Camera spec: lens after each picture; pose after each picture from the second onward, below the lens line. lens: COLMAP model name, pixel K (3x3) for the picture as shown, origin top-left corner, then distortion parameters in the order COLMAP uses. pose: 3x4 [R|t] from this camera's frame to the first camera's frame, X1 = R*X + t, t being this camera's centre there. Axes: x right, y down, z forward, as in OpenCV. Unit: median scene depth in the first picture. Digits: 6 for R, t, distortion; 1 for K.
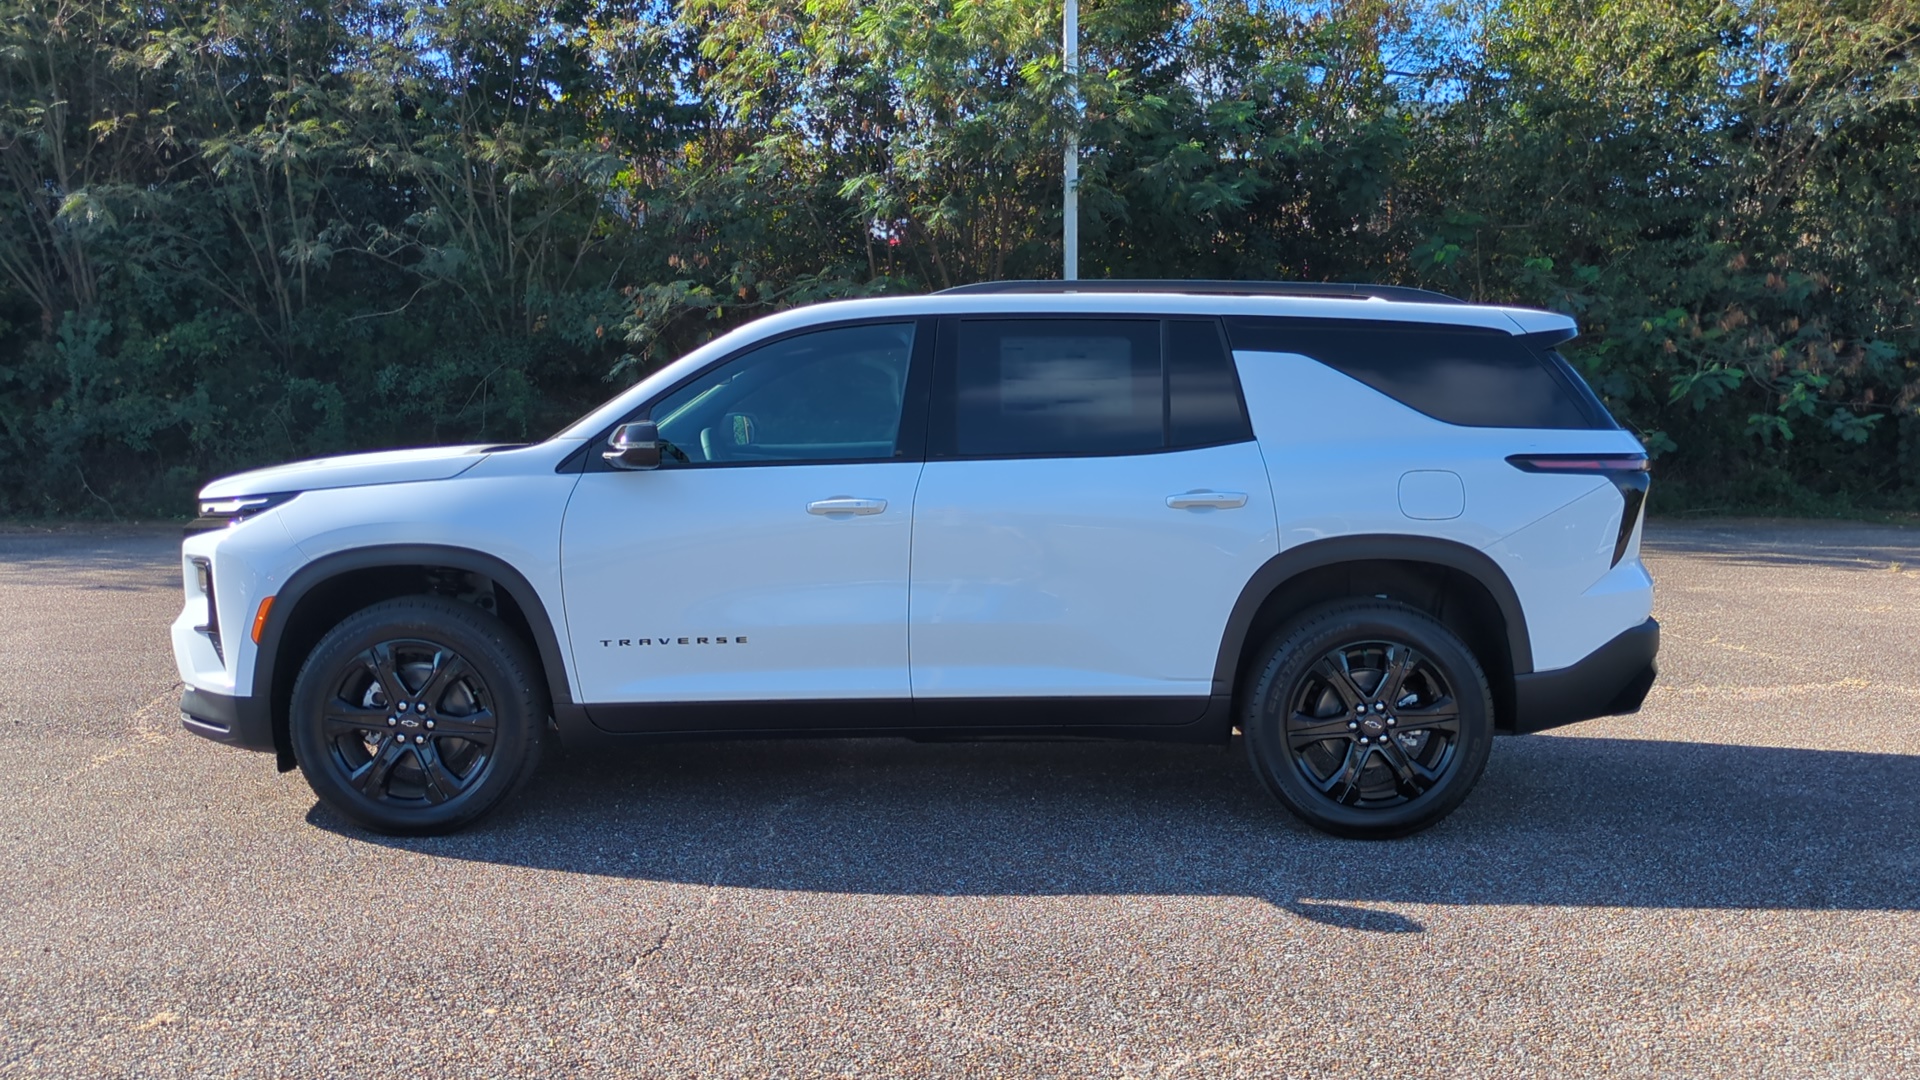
lens RADIAL K [[1663.4, 0, 953.3], [0, 1663.4, 546.0], [0, 0, 1]] dist [0.051753, -0.059481]
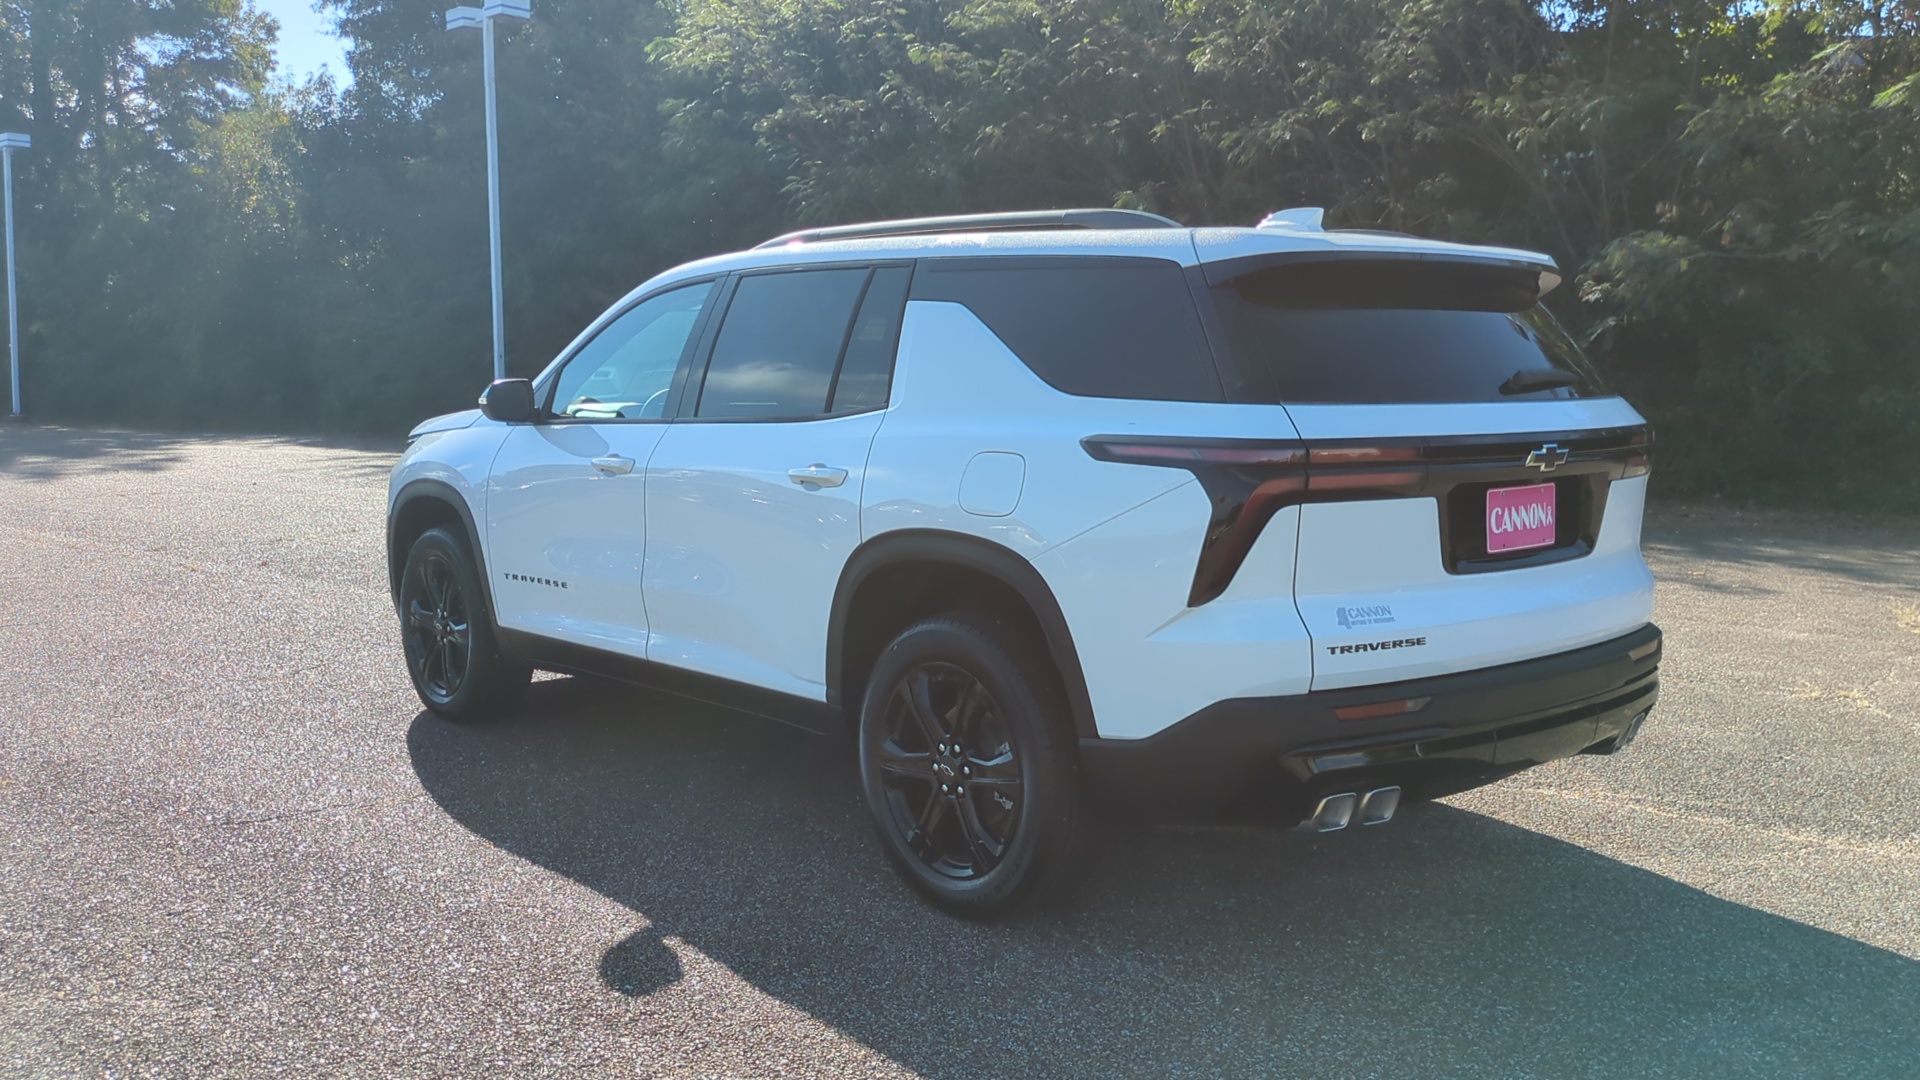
lens RADIAL K [[1664.0, 0, 969.4], [0, 1664.0, 538.2], [0, 0, 1]] dist [0.057860, -0.011359]
pose [[0.641568, 0.079484, -0.762937, 0.853221], [-0.061214, 0.996750, 0.052367, -0.044667], [0.764620, 0.013105, 0.644348, 0.494172]]
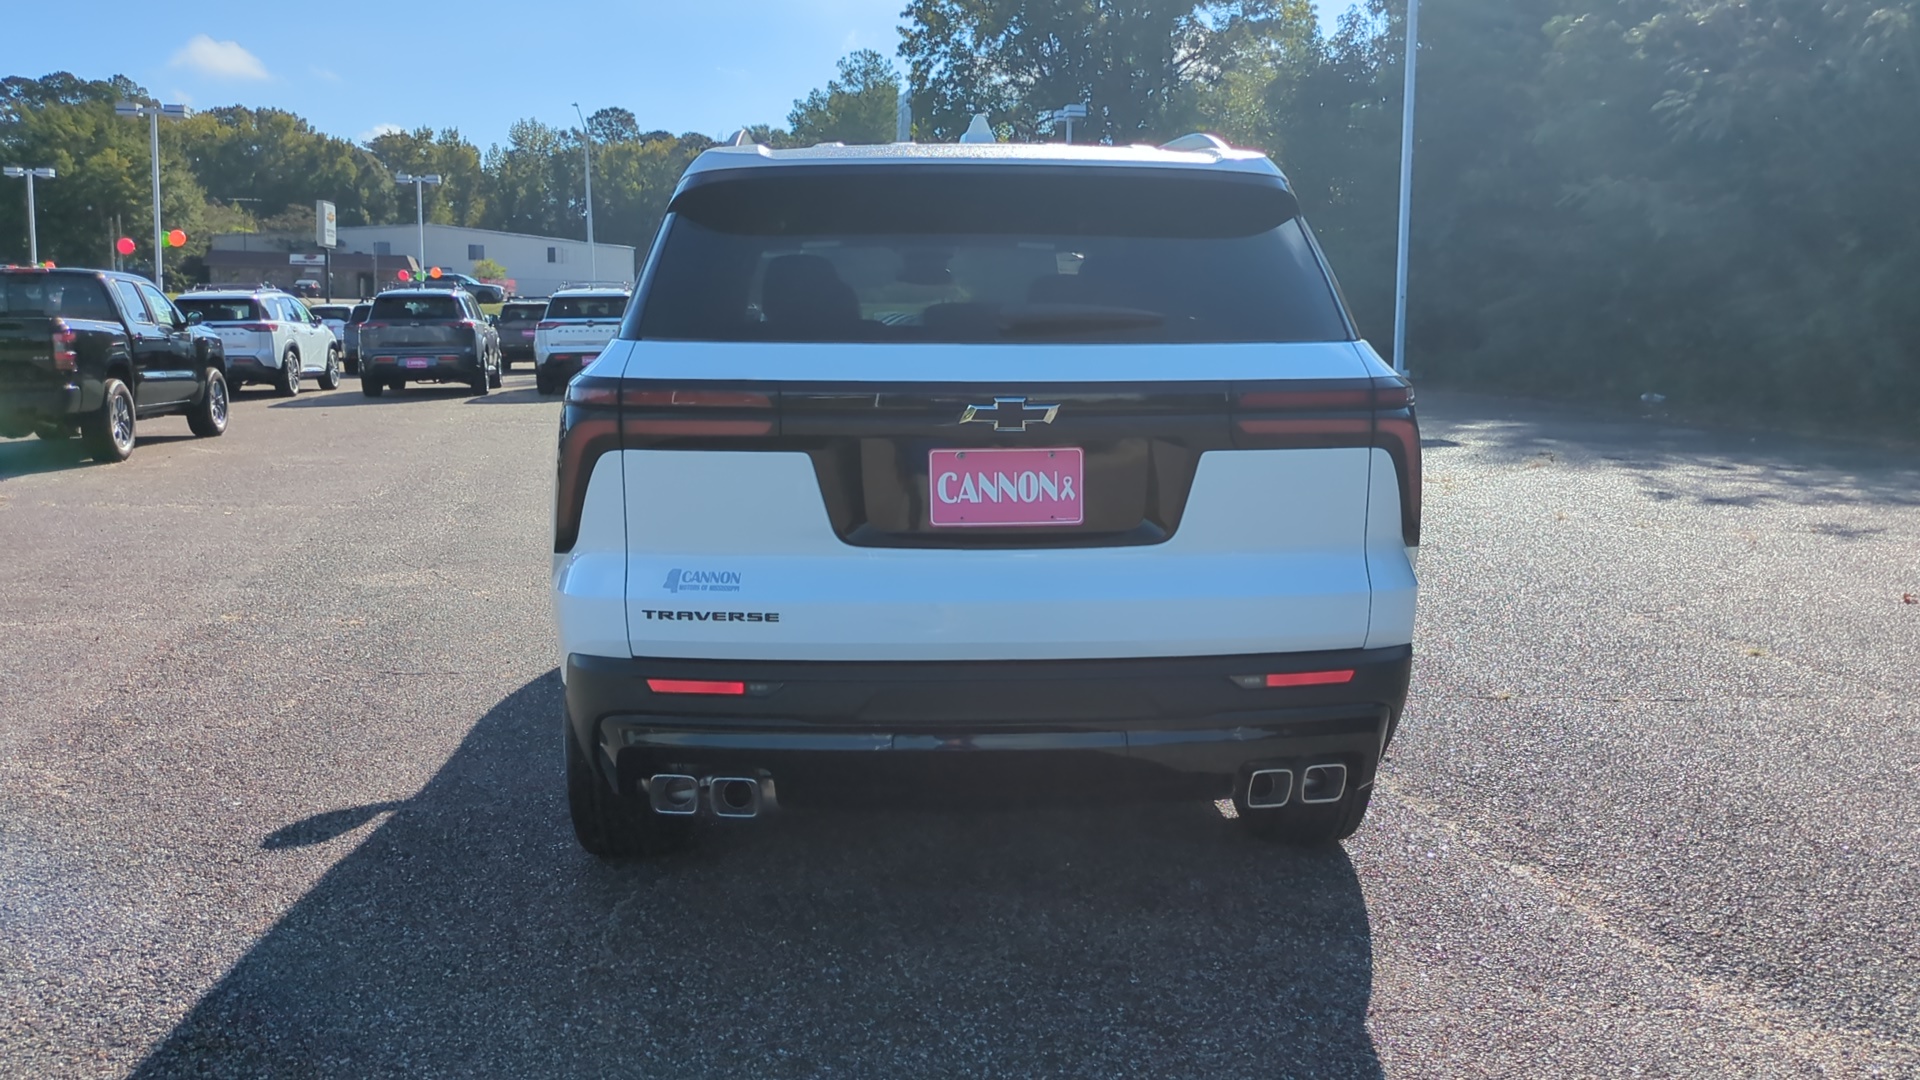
lens RADIAL K [[1663.4, 0, 946.4], [0, 1663.4, 538.0], [0, 0, 1]] dist [0.051753, -0.059481]
pose [[0.057526, 0.139178, -0.988595, 1.046353], [-0.083732, 0.987418, 0.134140, -0.092909], [0.994826, 0.075061, 0.068456, 1.129363]]
